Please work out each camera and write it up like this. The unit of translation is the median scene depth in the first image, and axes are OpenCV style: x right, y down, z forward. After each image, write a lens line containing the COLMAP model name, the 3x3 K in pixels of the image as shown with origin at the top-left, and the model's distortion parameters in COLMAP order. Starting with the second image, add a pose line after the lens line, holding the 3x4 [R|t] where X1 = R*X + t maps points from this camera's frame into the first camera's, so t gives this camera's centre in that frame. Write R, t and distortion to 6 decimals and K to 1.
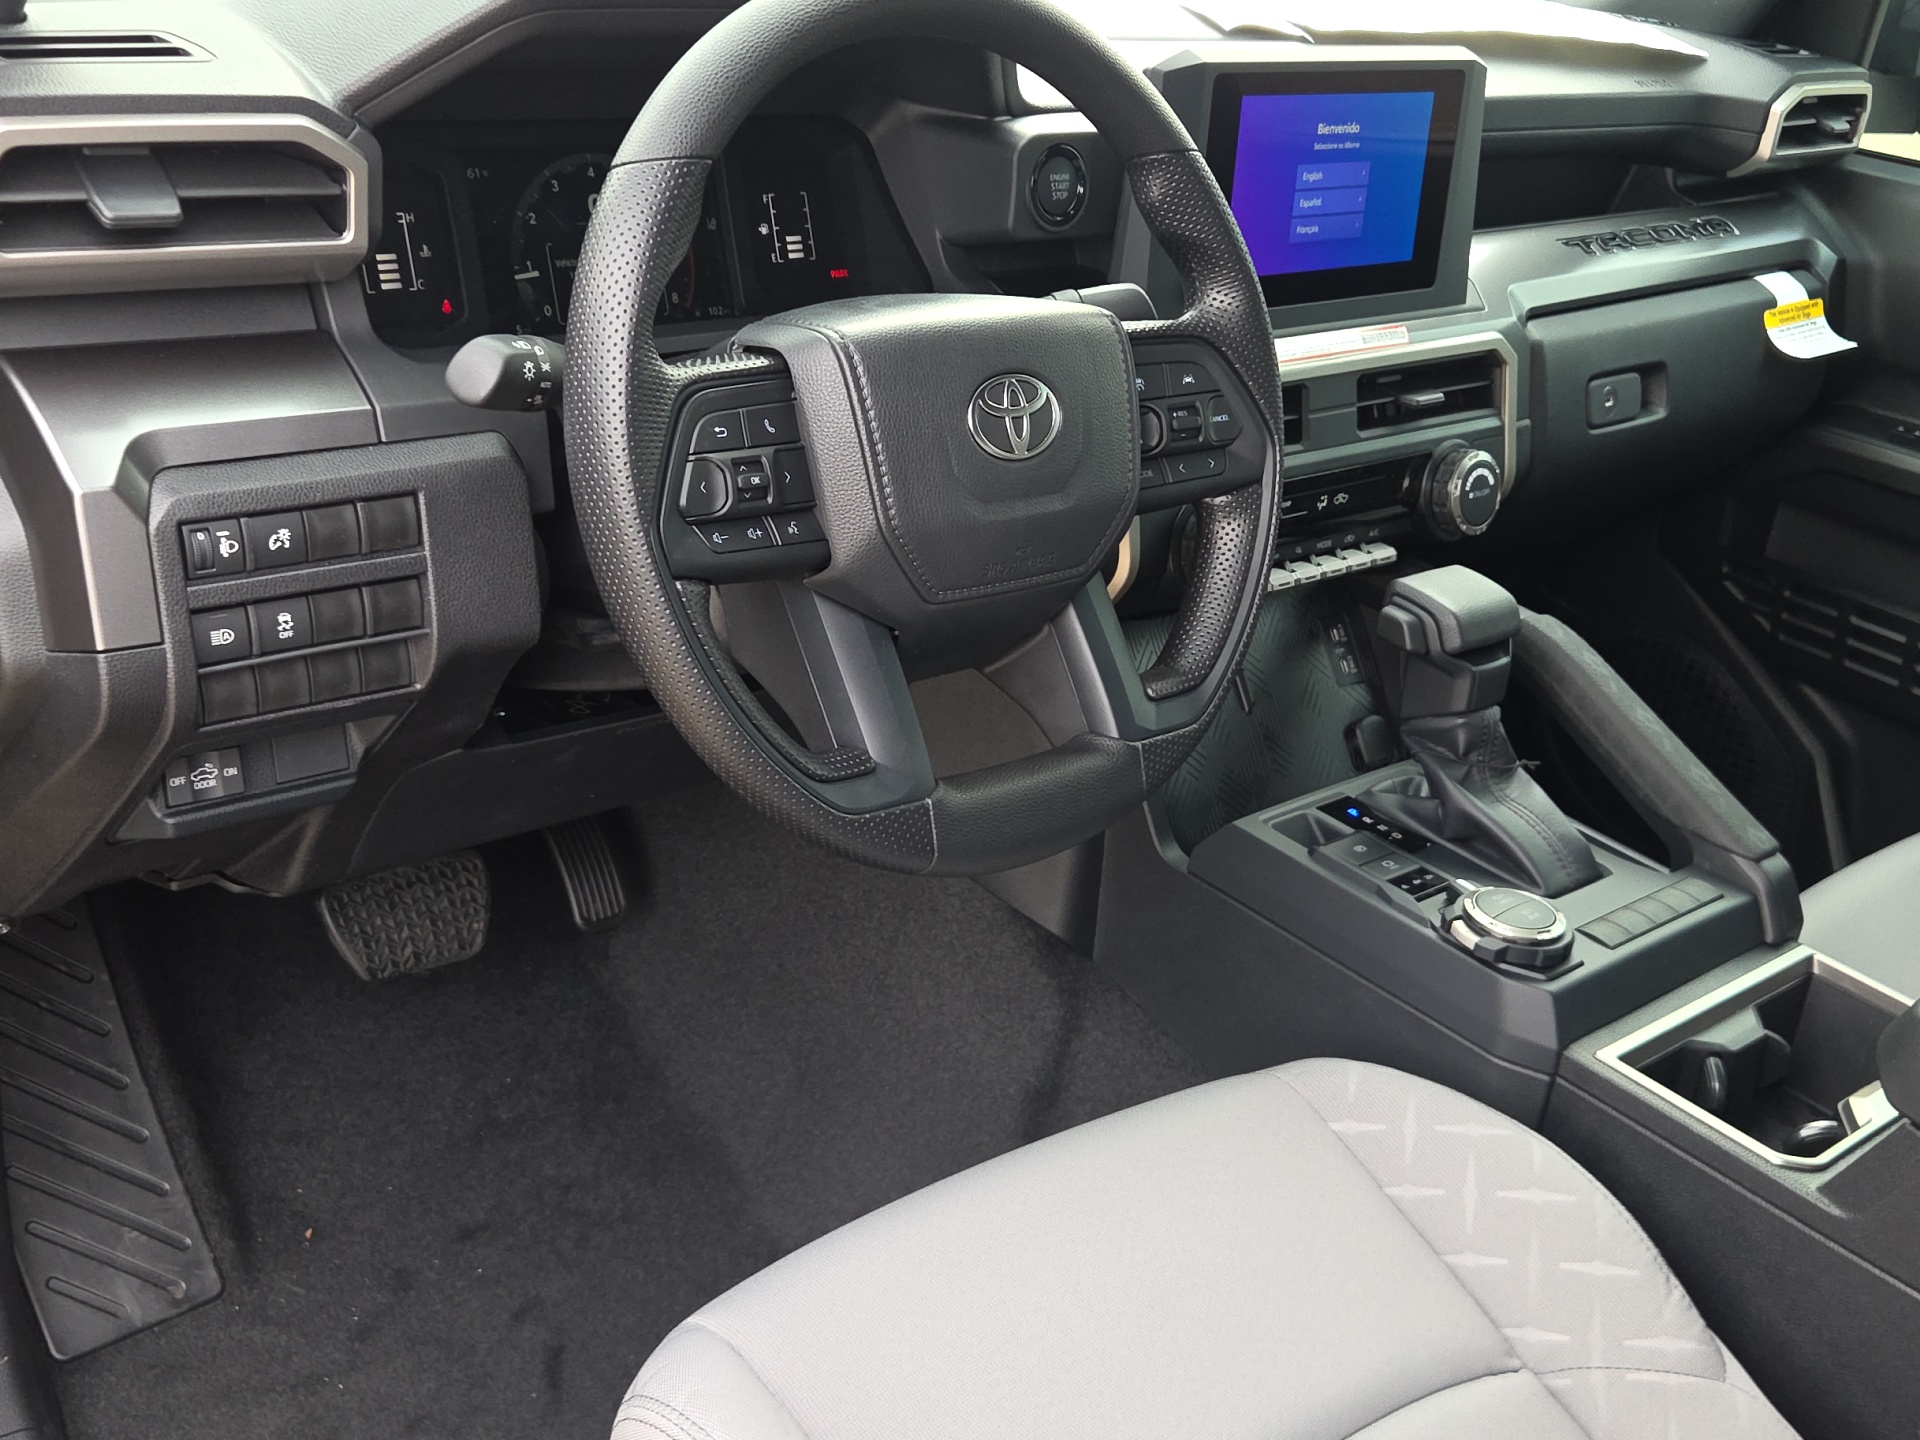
lens RADIAL K [[2141.0, 0, 960.0], [0, 2141.0, 720.0], [0, 0, 1]] dist [0.052065, -0.001643]
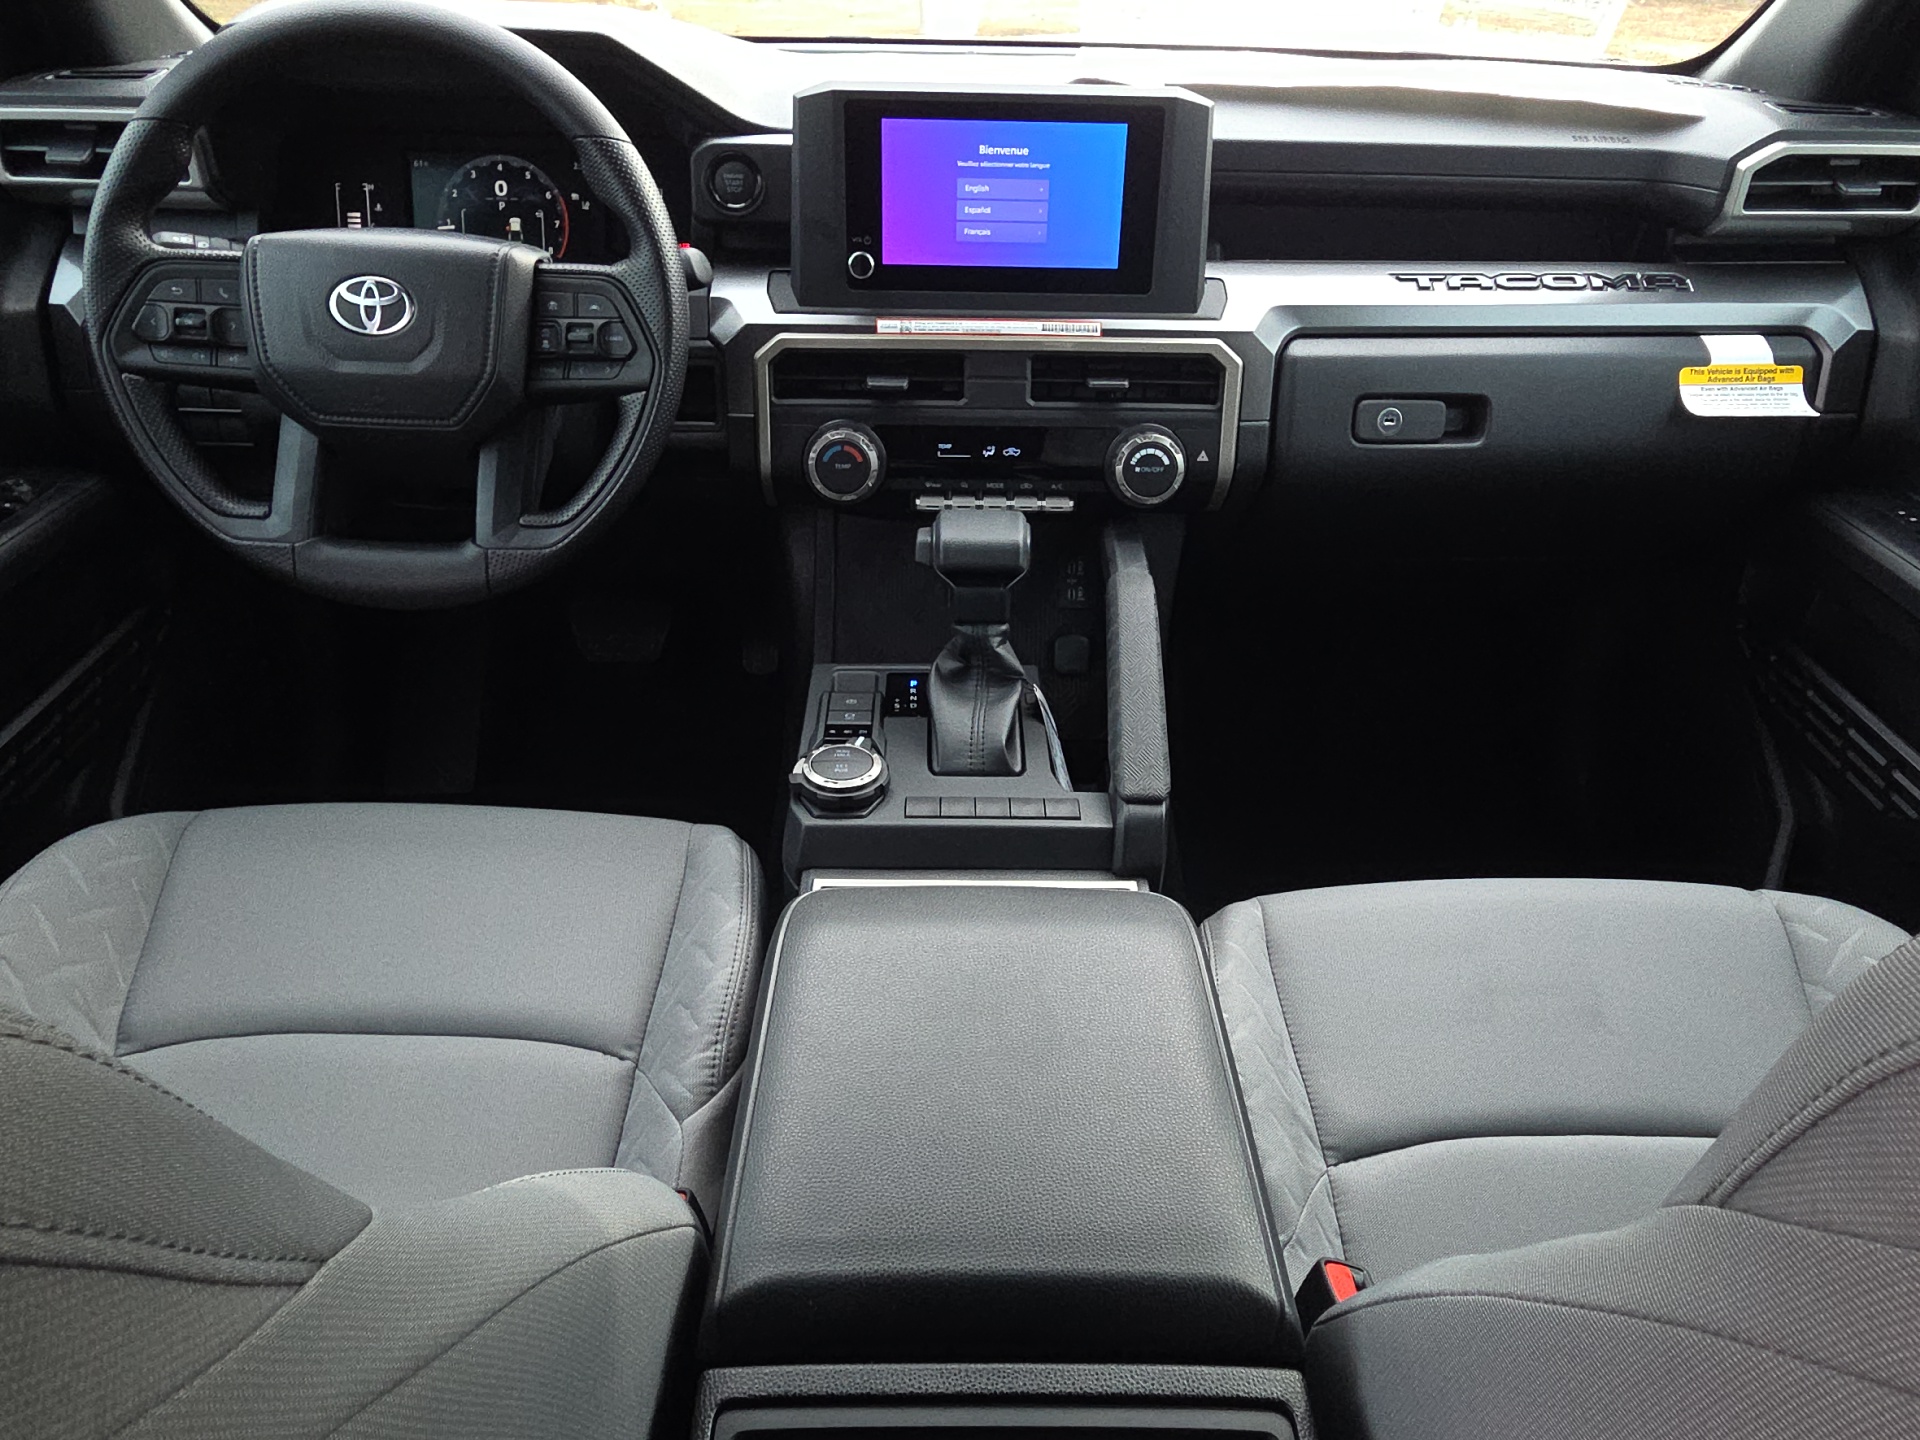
lens RADIAL K [[1324.0, 0, 960.0], [0, 1324.0, 720.0], [0, 0, 1]] dist [0.001745, 0.002199]
pose [[0.753097, 0.254303, -0.606773, 0.717926], [-0.210852, 0.966921, 0.143544, -0.059078], [0.623206, 0.019837, 0.781806, 0.389433]]
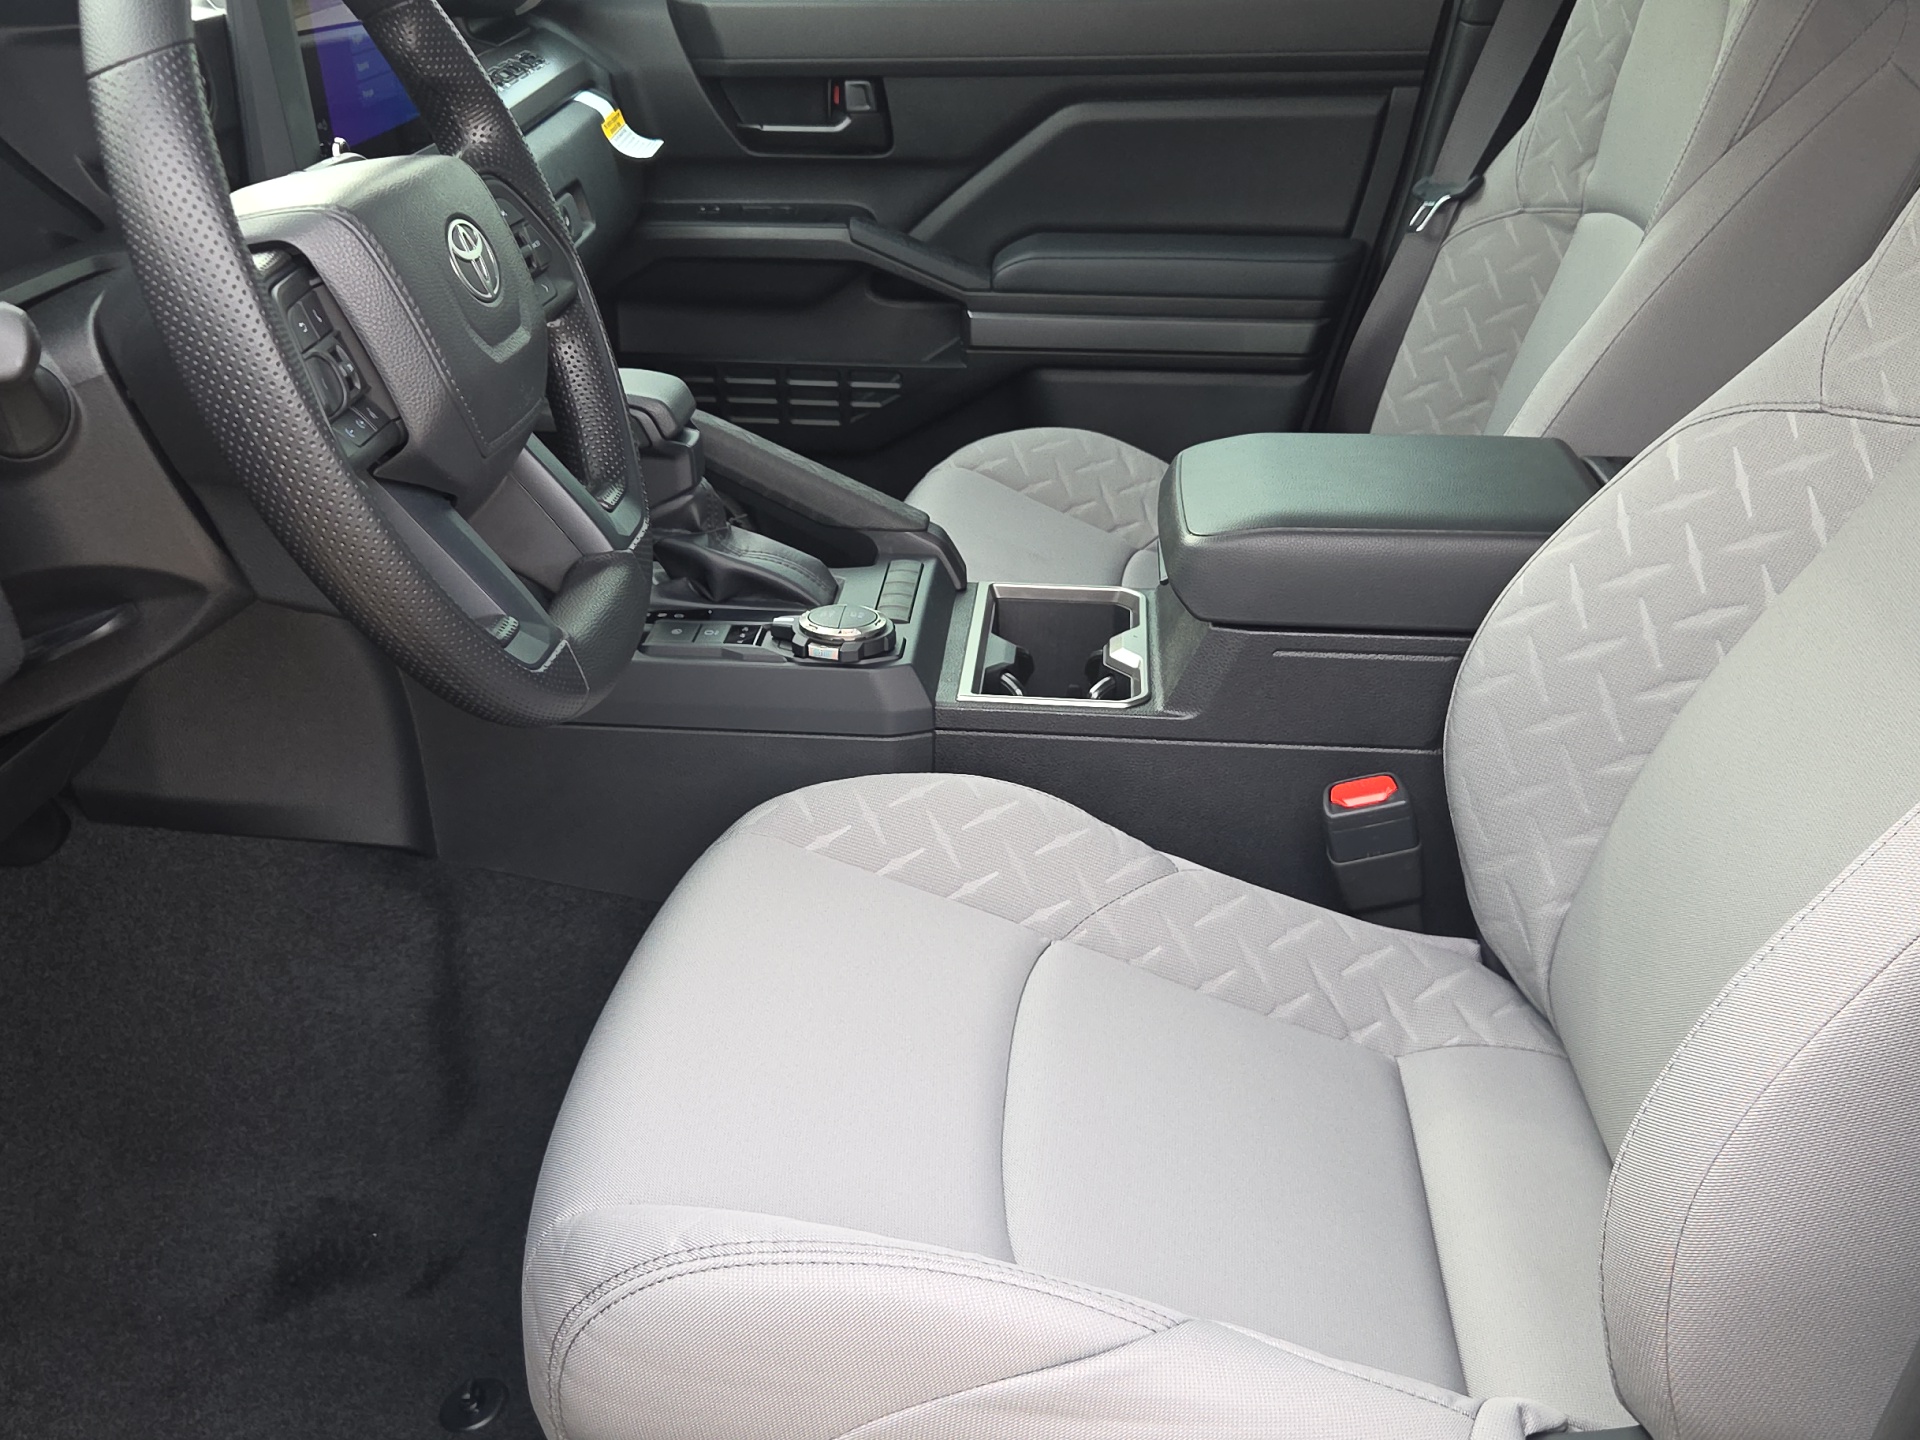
lens RADIAL K [[2141.0, 0, 960.0], [0, 2141.0, 720.0], [0, 0, 1]] dist [0.052065, -0.001643]
pose [[0.688453, -0.372426, 0.622360, -0.394805], [0.361570, 0.920097, 0.150627, -0.010009], [-0.628729, 0.121327, 0.768101, 0.082486]]
